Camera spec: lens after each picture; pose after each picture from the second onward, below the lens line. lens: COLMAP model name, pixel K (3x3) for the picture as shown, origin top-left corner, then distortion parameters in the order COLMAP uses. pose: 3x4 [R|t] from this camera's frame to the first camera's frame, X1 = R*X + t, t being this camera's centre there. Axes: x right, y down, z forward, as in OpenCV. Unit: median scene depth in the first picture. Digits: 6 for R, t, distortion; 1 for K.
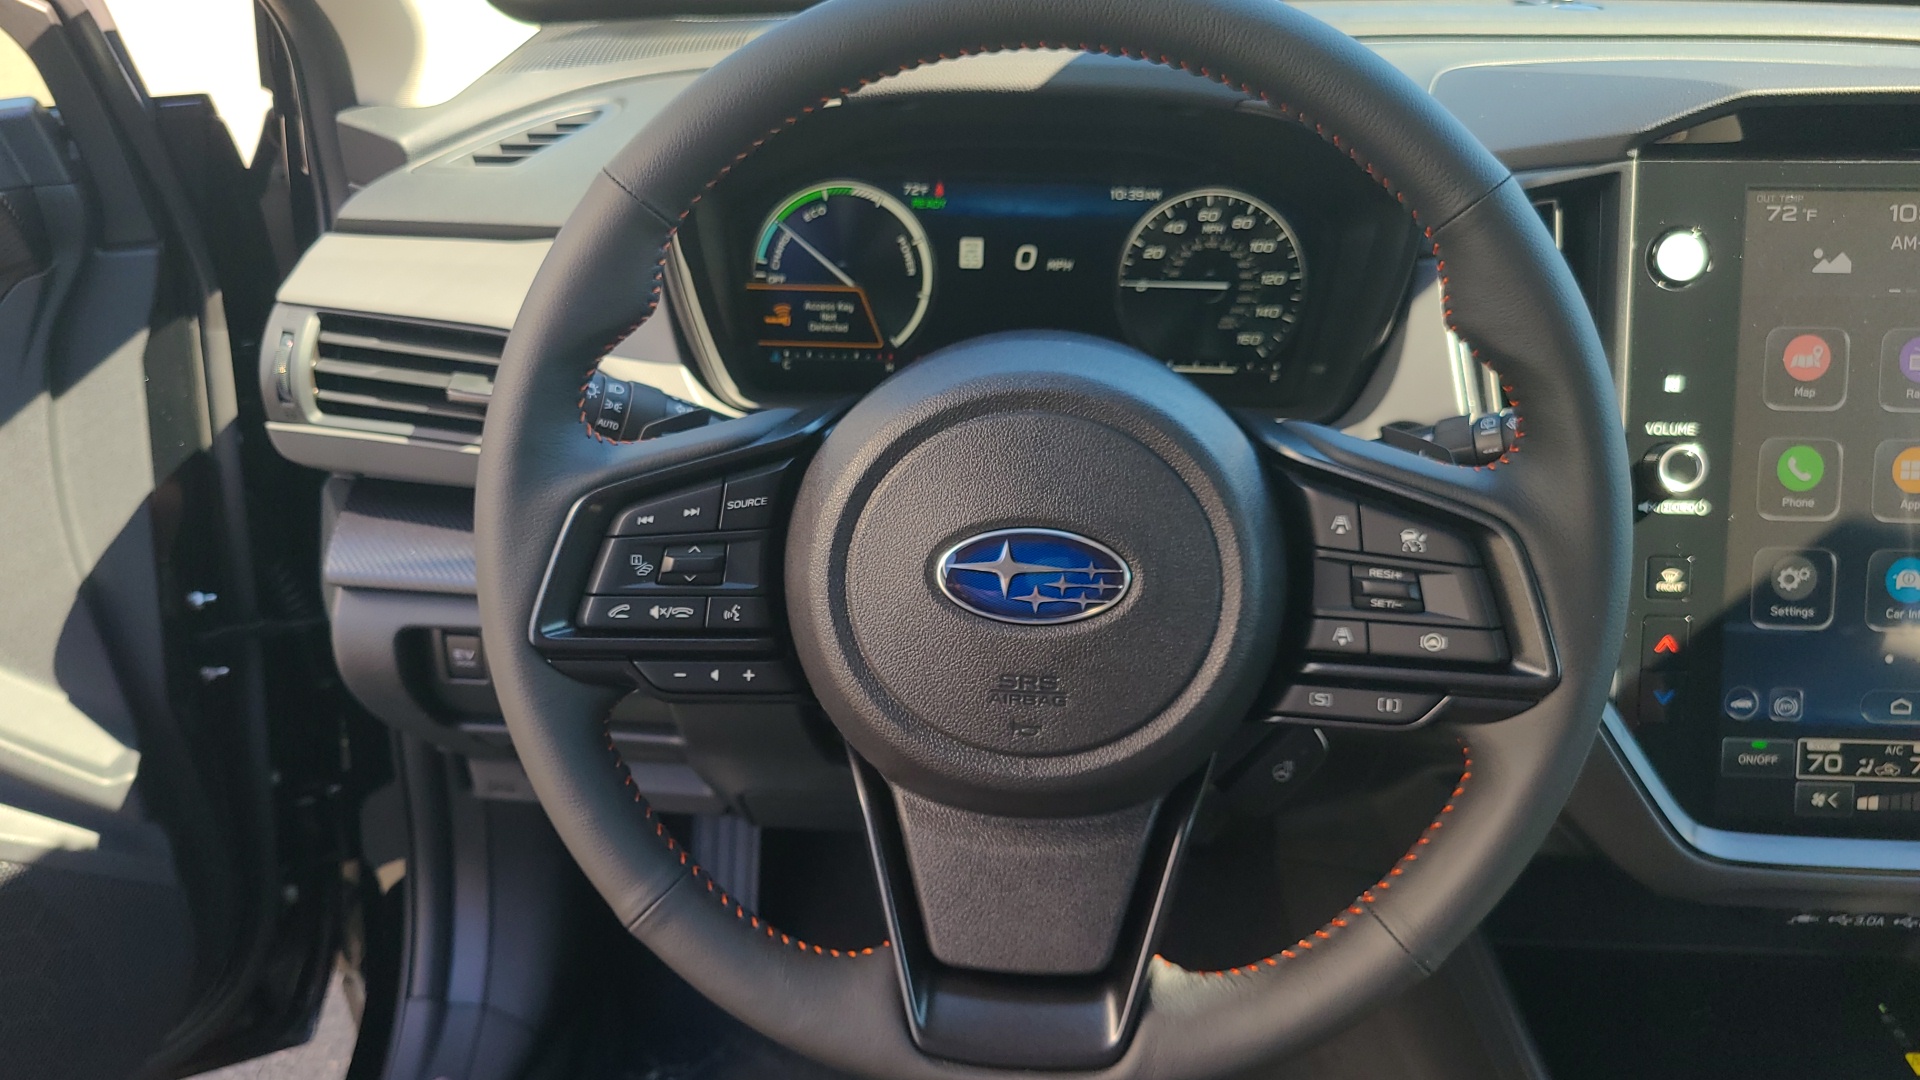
lens RADIAL K [[1453.0, 0, 946.6], [0, 1453.0, 555.3], [0, 0, 1]] dist [0.063856, -0.047972]
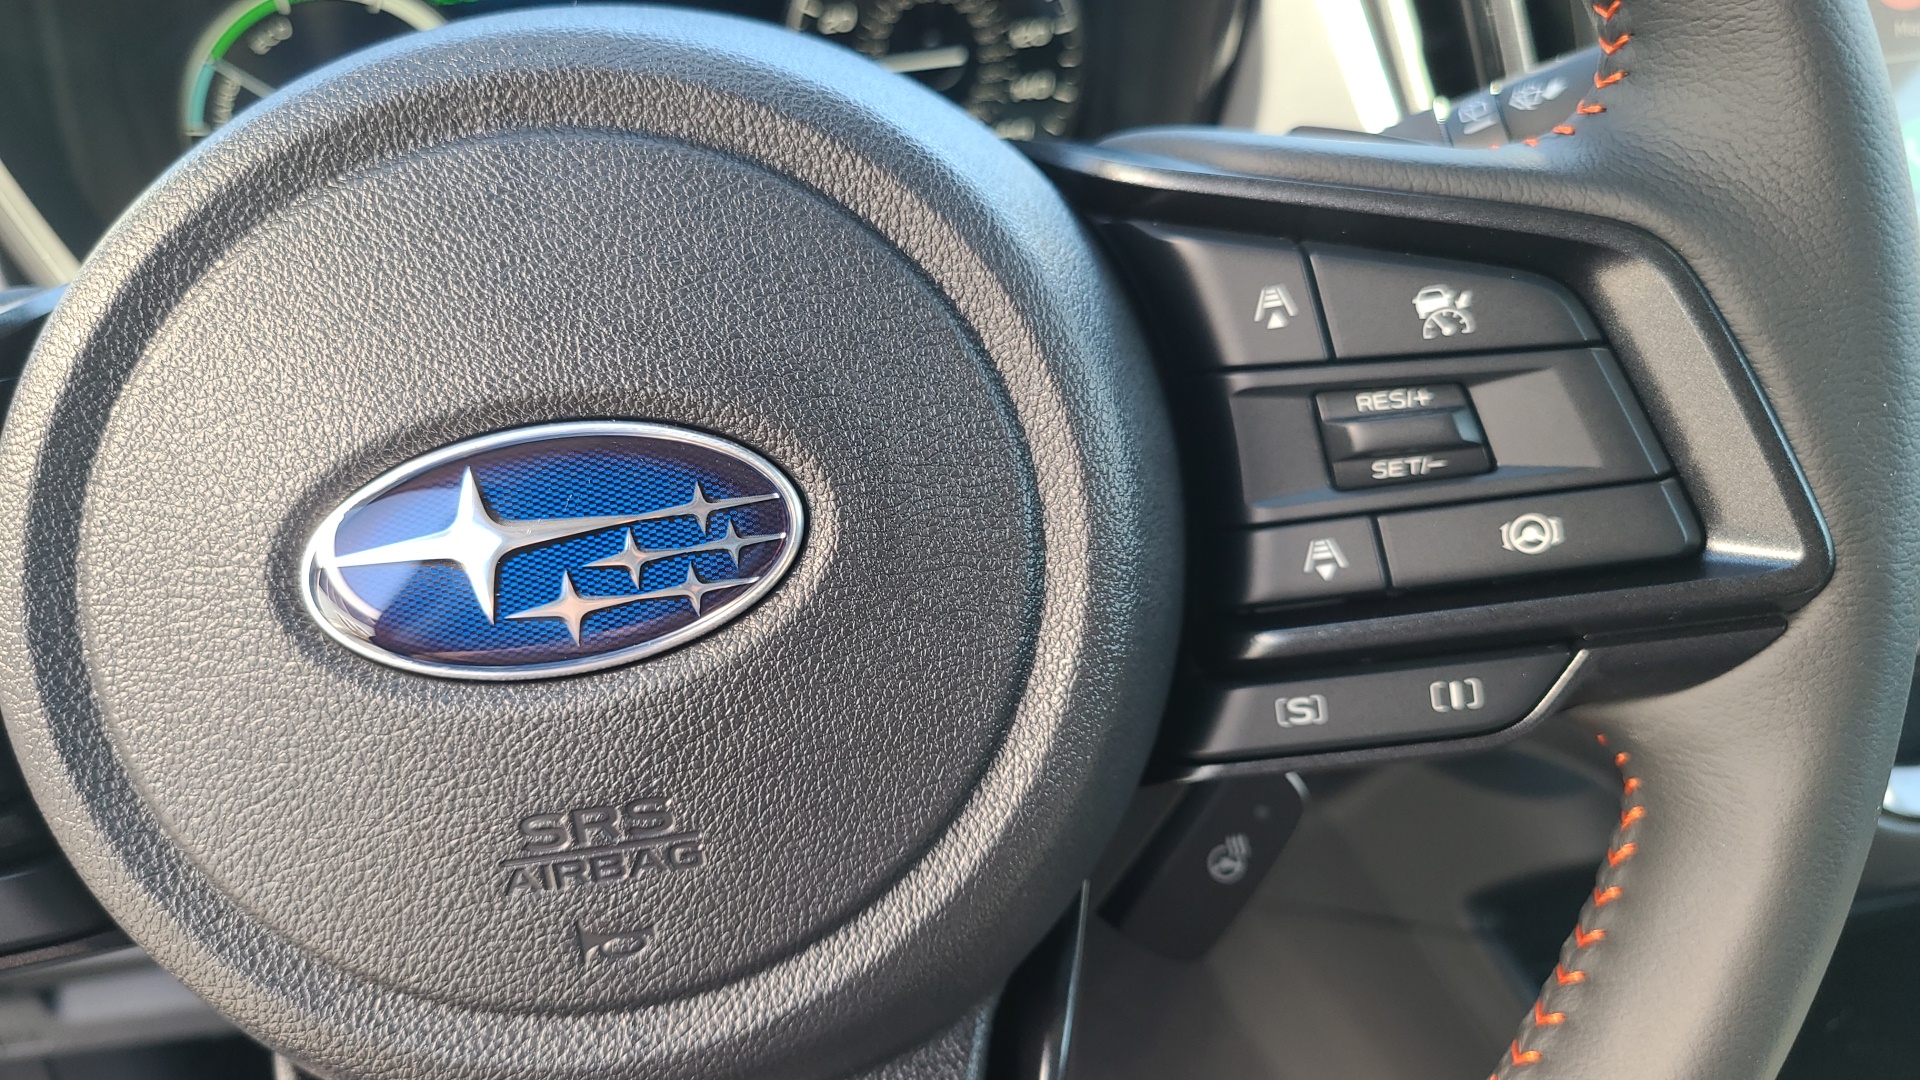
lens RADIAL K [[1648.2, 0, 933.7], [0, 1648.2, 537.1], [0, 0, 1]] dist [-0.001938, -0.004581]
pose [[0.975916, -0.180524, 0.122470, 0.099679], [0.181567, 0.983375, 0.002689, 0.026774], [-0.120919, 0.019613, 0.992469, 0.531242]]
